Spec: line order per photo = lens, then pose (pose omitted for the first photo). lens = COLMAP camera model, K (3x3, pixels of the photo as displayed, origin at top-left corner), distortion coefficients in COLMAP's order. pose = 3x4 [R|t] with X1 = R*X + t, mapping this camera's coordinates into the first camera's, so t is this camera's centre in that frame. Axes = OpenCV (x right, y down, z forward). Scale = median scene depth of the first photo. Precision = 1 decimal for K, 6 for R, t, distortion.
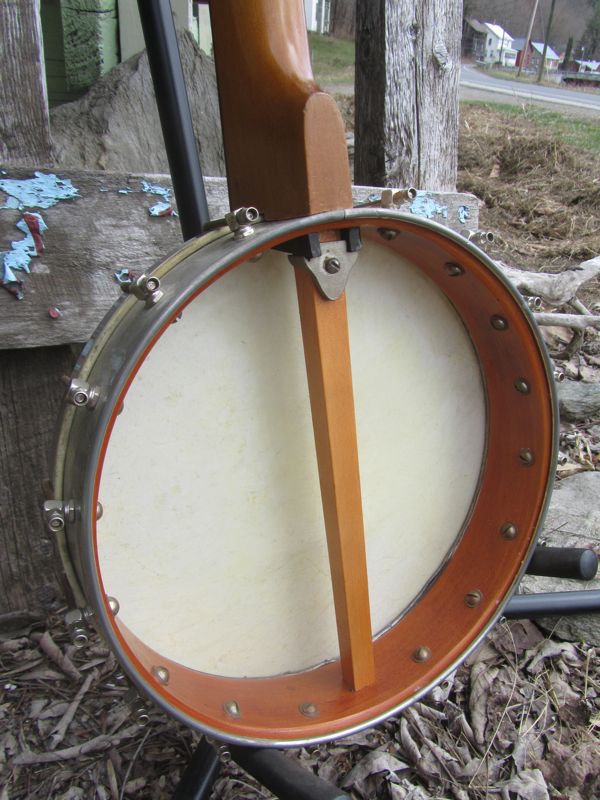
lens RADIAL K [[659.5, 0, 300.0], [0, 659.5, 400.0], [0, 0, 1]] dist [-0.034974, -0.004924]
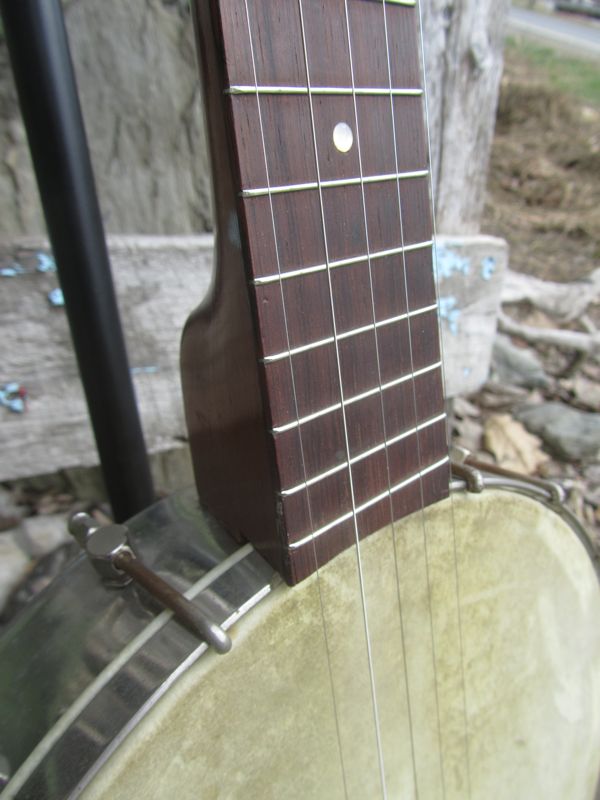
lens RADIAL K [[659.5, 0, 300.0], [0, 659.5, 400.0], [0, 0, 1]] dist [-0.034974, -0.004924]
pose [[0.996803, 0.051512, 0.061084, -0.008157], [-0.058186, 0.991883, 0.113063, -0.177838], [-0.054764, -0.116256, 0.991708, 0.203361]]
